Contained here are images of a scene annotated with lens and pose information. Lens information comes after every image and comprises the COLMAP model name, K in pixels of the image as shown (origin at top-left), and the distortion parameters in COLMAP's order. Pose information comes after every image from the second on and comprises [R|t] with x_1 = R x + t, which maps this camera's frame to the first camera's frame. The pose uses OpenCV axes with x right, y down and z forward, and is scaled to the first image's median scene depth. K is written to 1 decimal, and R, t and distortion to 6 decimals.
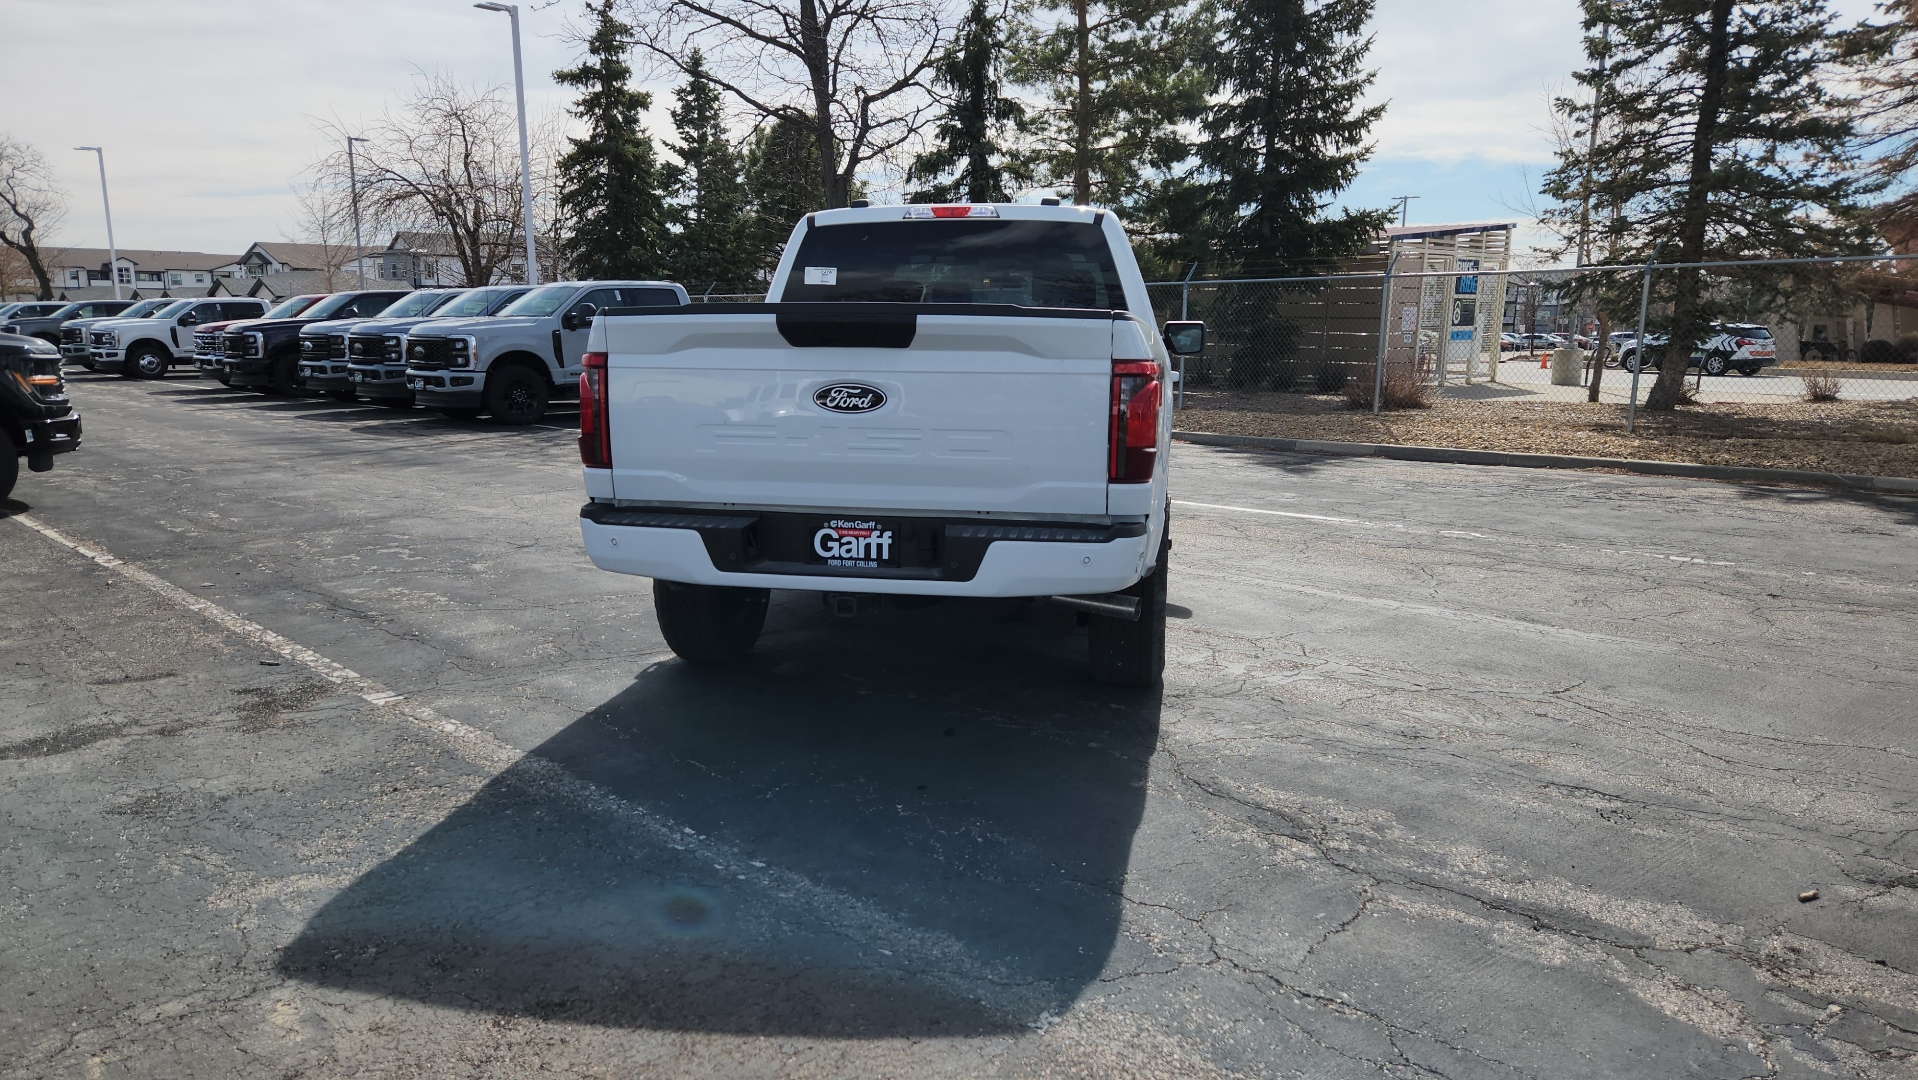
lens RADIAL K [[1295.1, 0, 959.0], [0, 1295.1, 540.0], [0, 0, 1]] dist [0.075554, -0.060303]
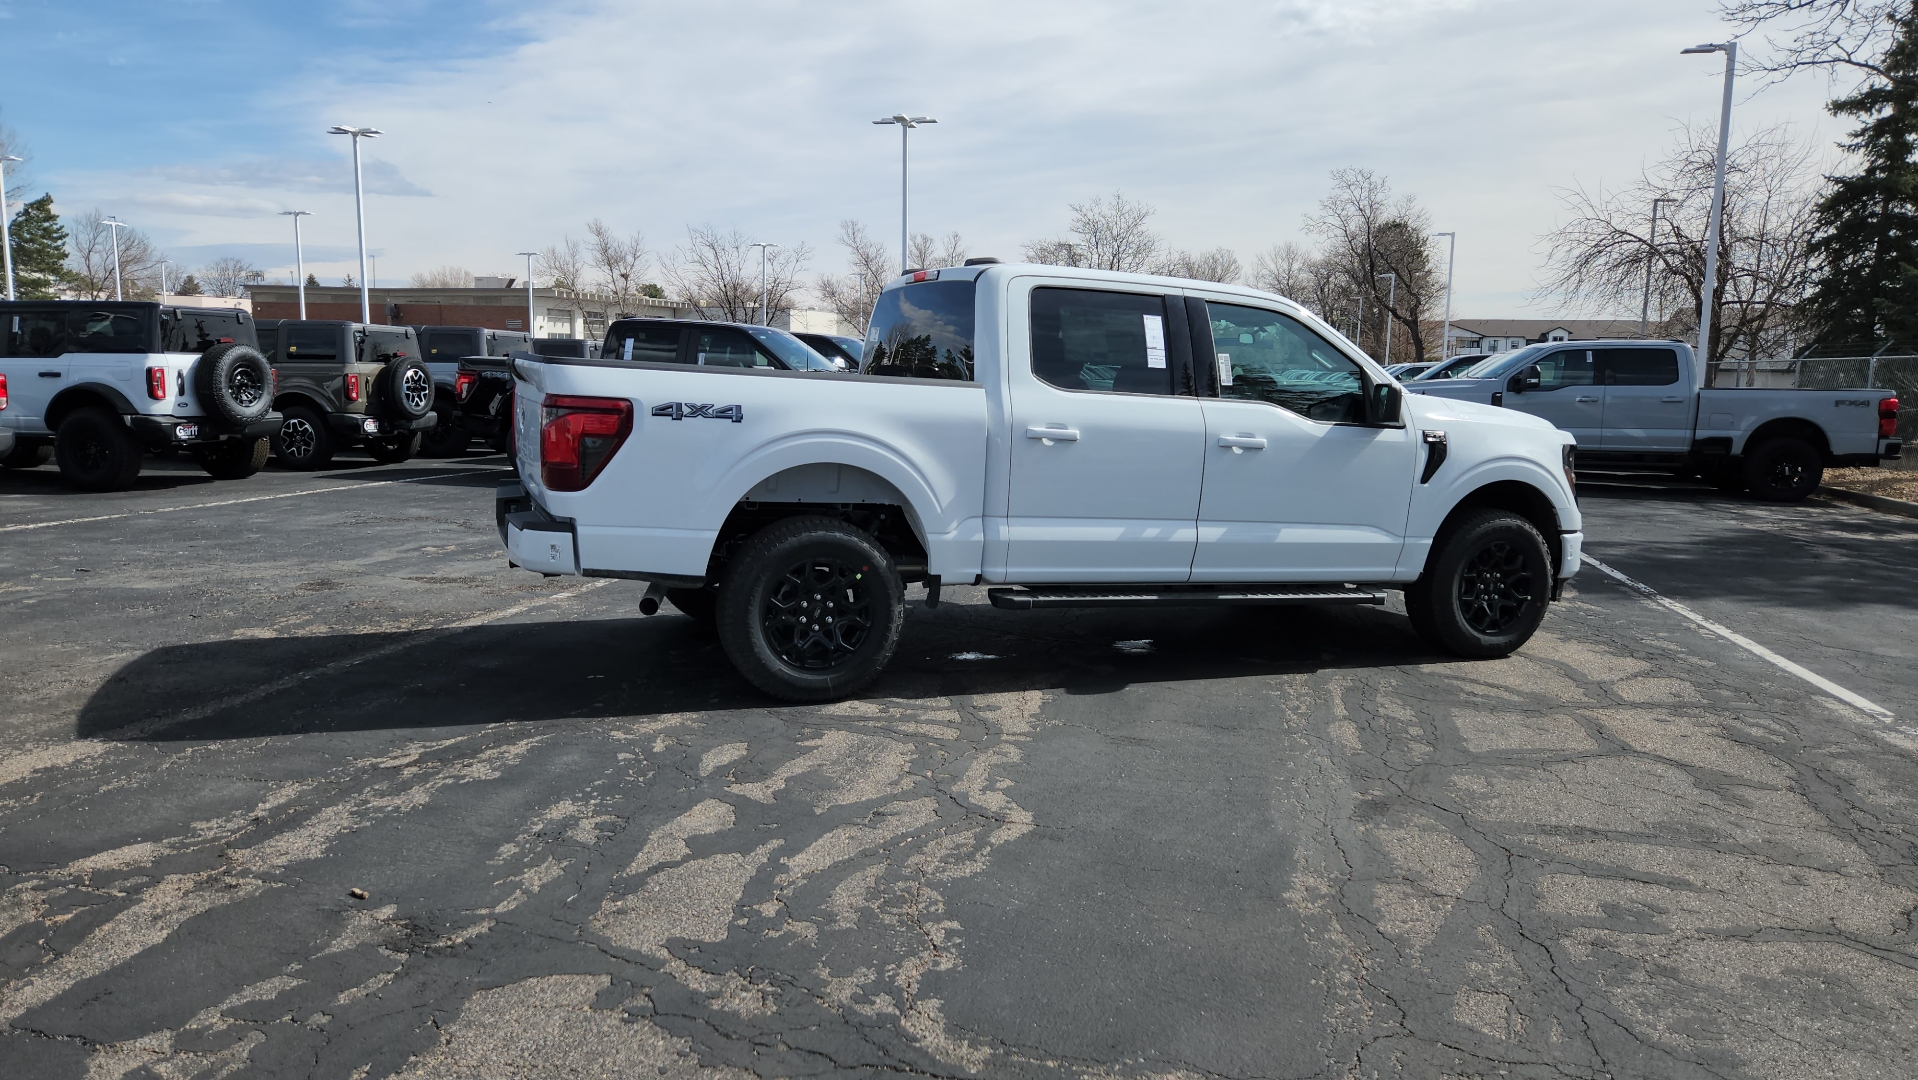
lens RADIAL K [[1306.1, 0, 915.7], [0, 1306.1, 522.1], [0, 0, 1]] dist [0.081115, -0.065605]
pose [[0.506175, 0.111291, -0.855220, 0.981257], [-0.165685, 0.985716, 0.030210, -0.076492], [0.846366, 0.126406, 0.517384, 0.438240]]
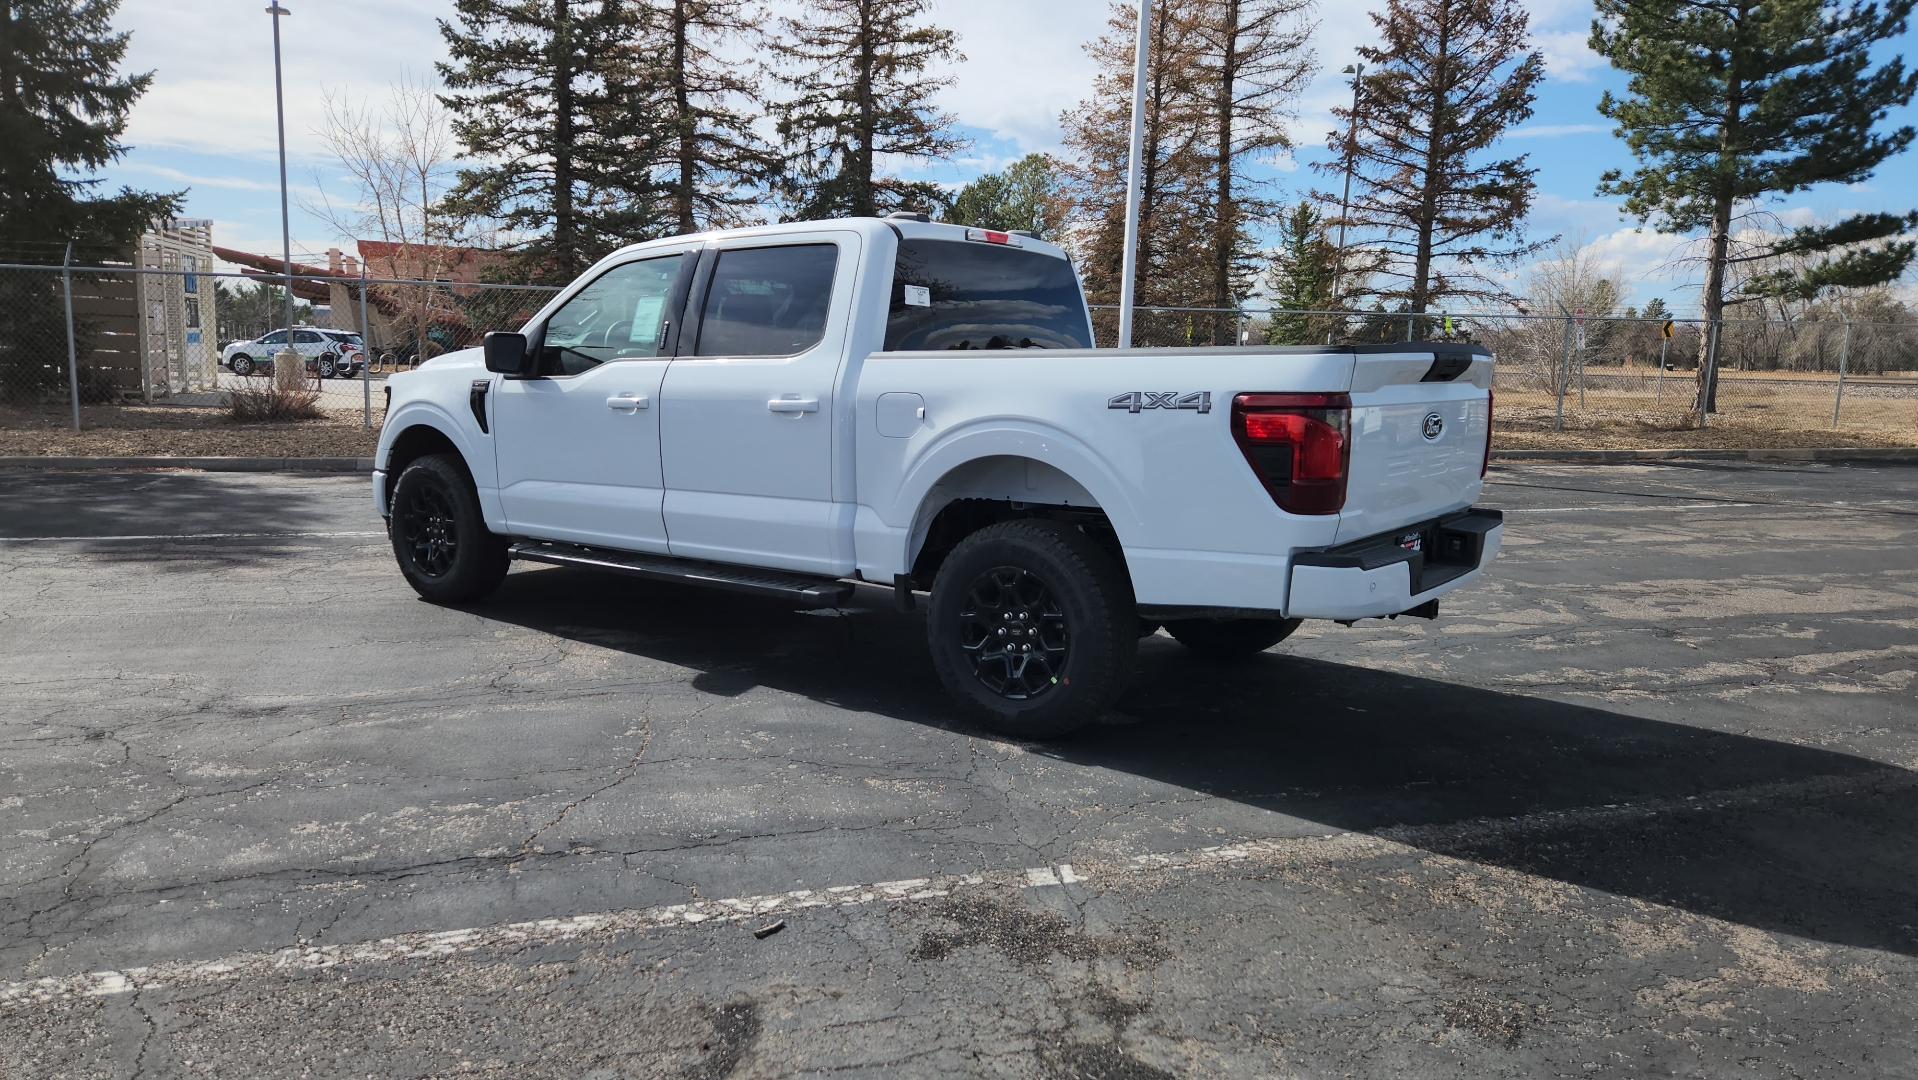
lens RADIAL K [[1262.4, 0, 942.3], [0, 1262.4, 537.0], [0, 0, 1]] dist [0.073264, -0.057870]
pose [[0.456252, -0.123975, 0.881172, -0.894324], [0.122497, 0.989570, 0.075800, -0.104903], [-0.881379, 0.073357, 0.466679, 0.603721]]
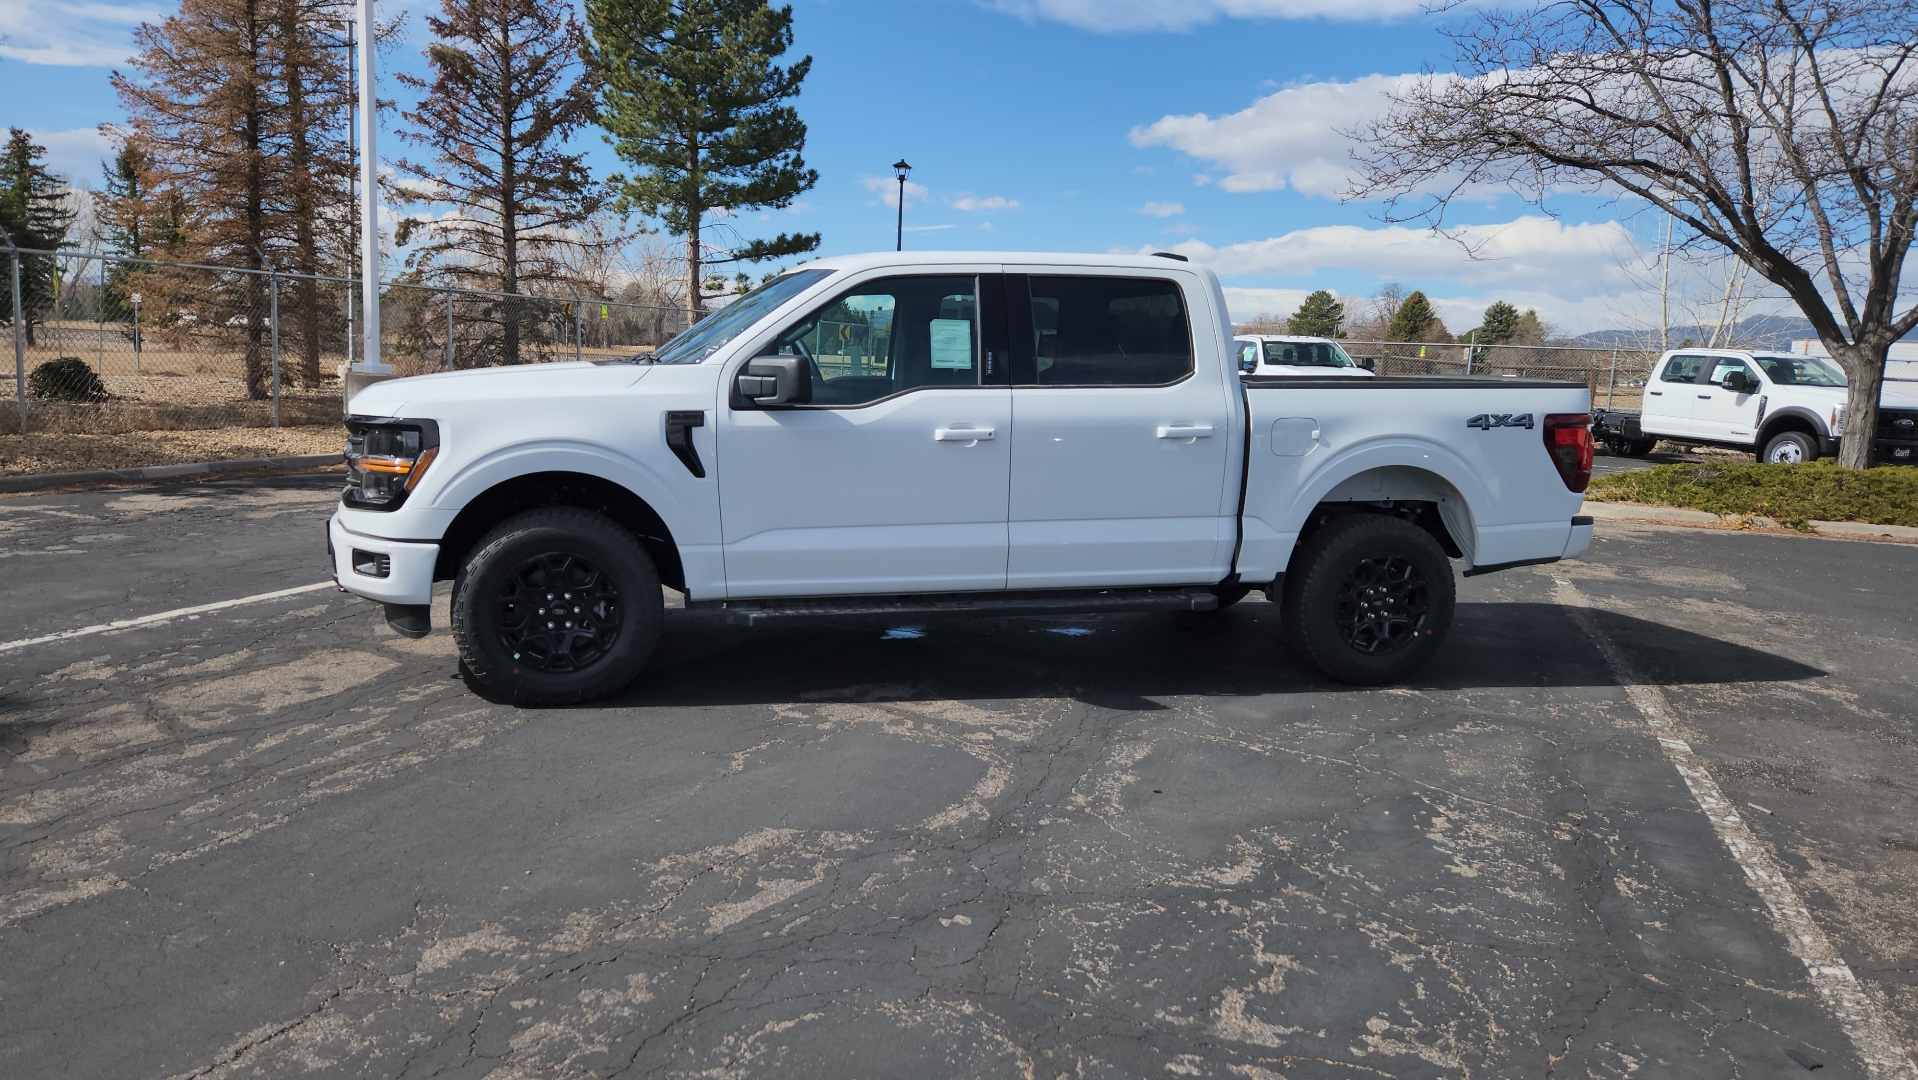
lens RADIAL K [[1263.3, 0, 930.7], [0, 1263.3, 521.8], [0, 0, 1]] dist [0.079667, -0.065315]
pose [[-0.401997, -0.139681, 0.904924, -0.955245], [0.104509, 0.974838, 0.196899, -0.281617], [-0.909657, 0.173725, -0.377284, 1.632103]]
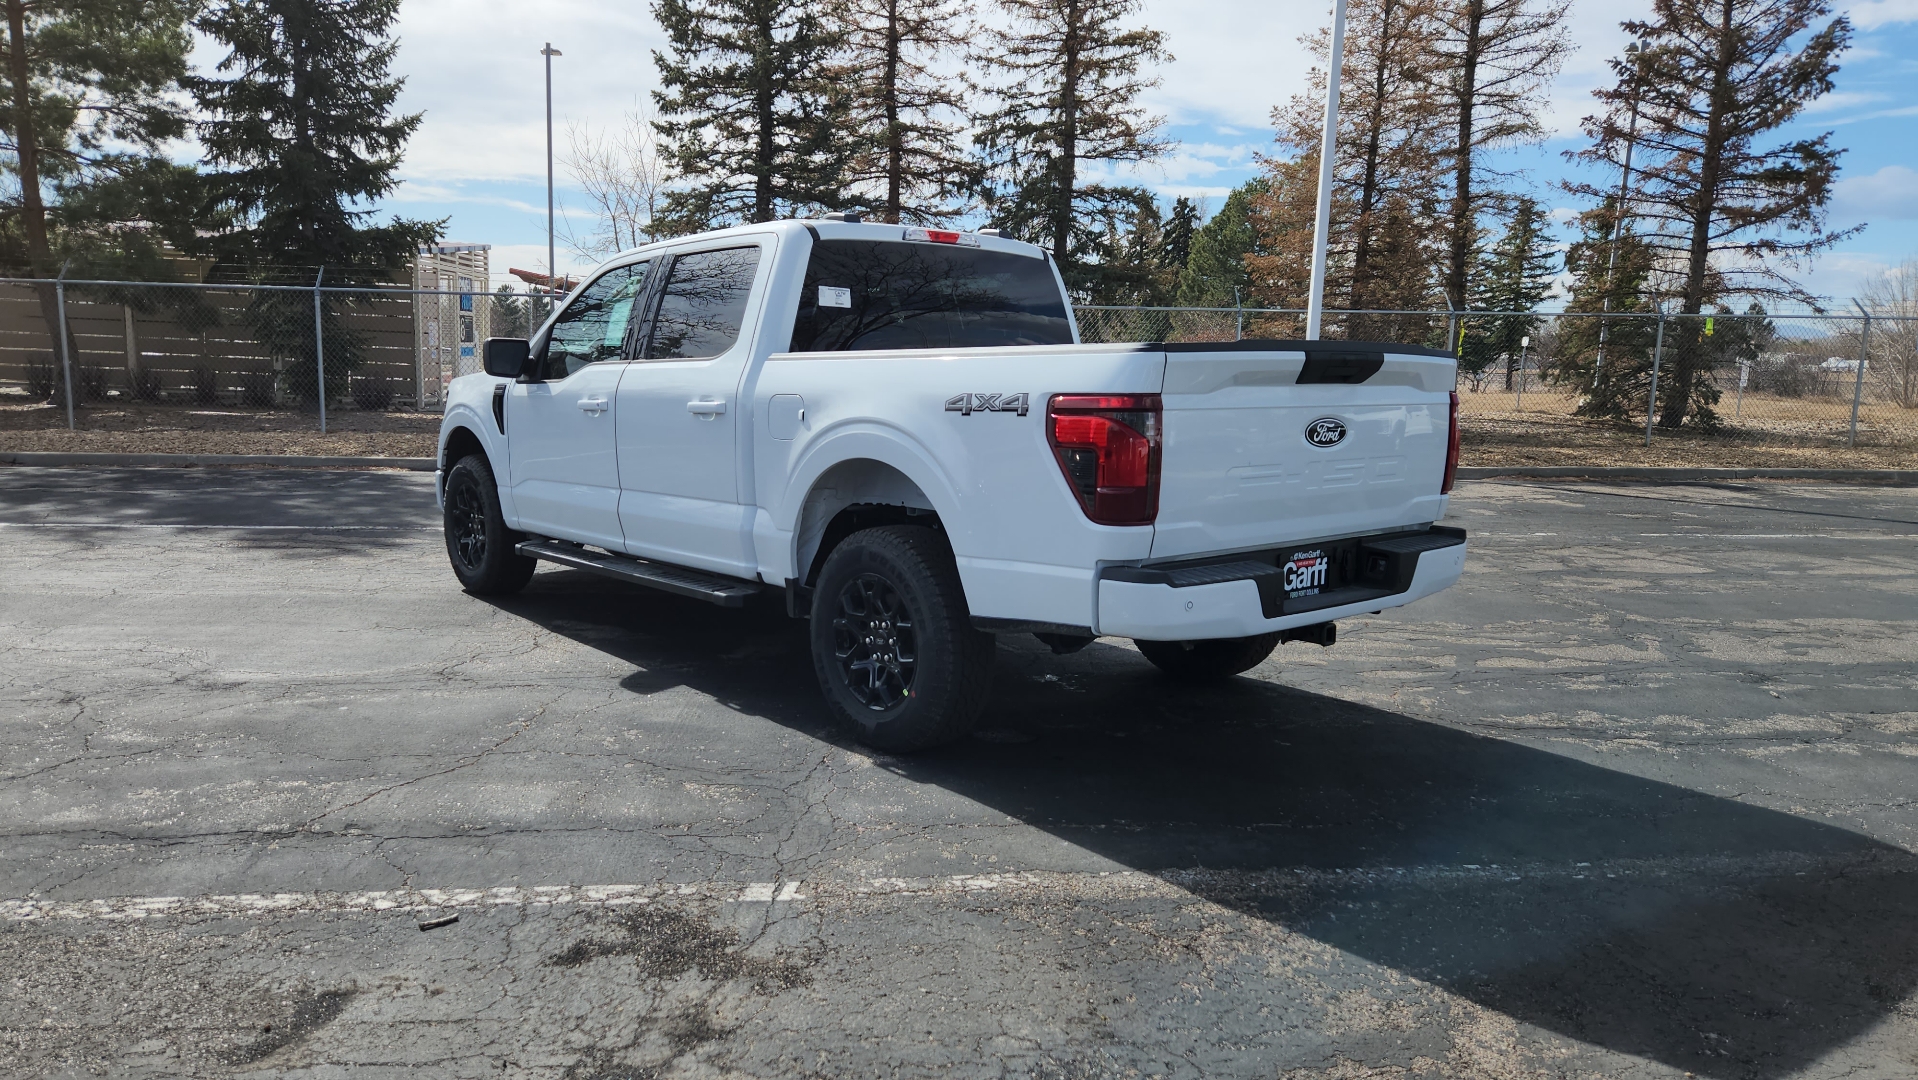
lens RADIAL K [[1266.8, 0, 951.4], [0, 1266.8, 537.2], [0, 0, 1]] dist [0.068944, -0.051667]
pose [[0.631383, -0.102880, 0.768616, -0.743296], [0.108971, 0.993097, 0.043413, -0.072313], [-0.767776, 0.056346, 0.638235, 0.409922]]
